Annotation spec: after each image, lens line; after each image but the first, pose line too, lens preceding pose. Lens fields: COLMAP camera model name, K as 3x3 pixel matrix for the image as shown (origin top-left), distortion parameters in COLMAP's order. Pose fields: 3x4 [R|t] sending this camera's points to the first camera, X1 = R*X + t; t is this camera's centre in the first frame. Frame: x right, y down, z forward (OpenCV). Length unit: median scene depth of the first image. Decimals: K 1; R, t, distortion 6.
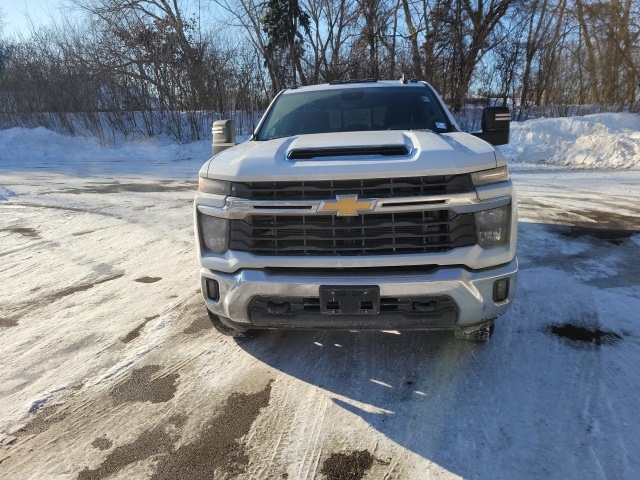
lens RADIAL K [[486.8, 0, 319.9], [0, 486.8, 237.1], [0, 0, 1]] dist [0.049782, -0.027410]
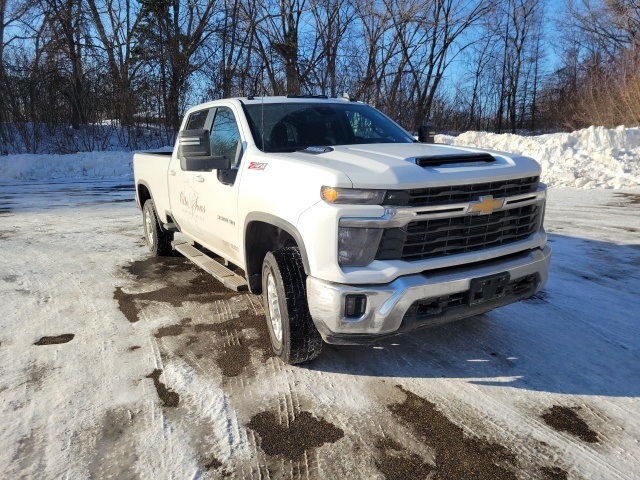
lens RADIAL K [[486.8, 0, 326.1], [0, 486.8, 243.1], [0, 0, 1]] dist [0.049782, -0.027410]
pose [[0.804315, -0.105119, 0.584830, -0.813518], [0.121569, 0.992520, 0.011205, -0.031215], [-0.581634, 0.062085, 0.811078, 0.259641]]
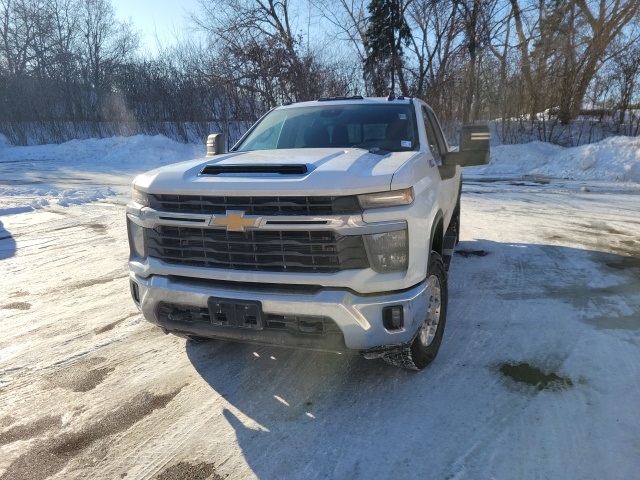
lens RADIAL K [[486.8, 0, 322.4], [0, 486.8, 226.2], [0, 0, 1]] dist [0.049782, -0.027410]
pose [[0.975628, 0.056490, -0.212034, 0.402084], [-0.064967, 0.997334, -0.033222, -0.027658], [0.209592, 0.046188, 0.976697, 0.025935]]
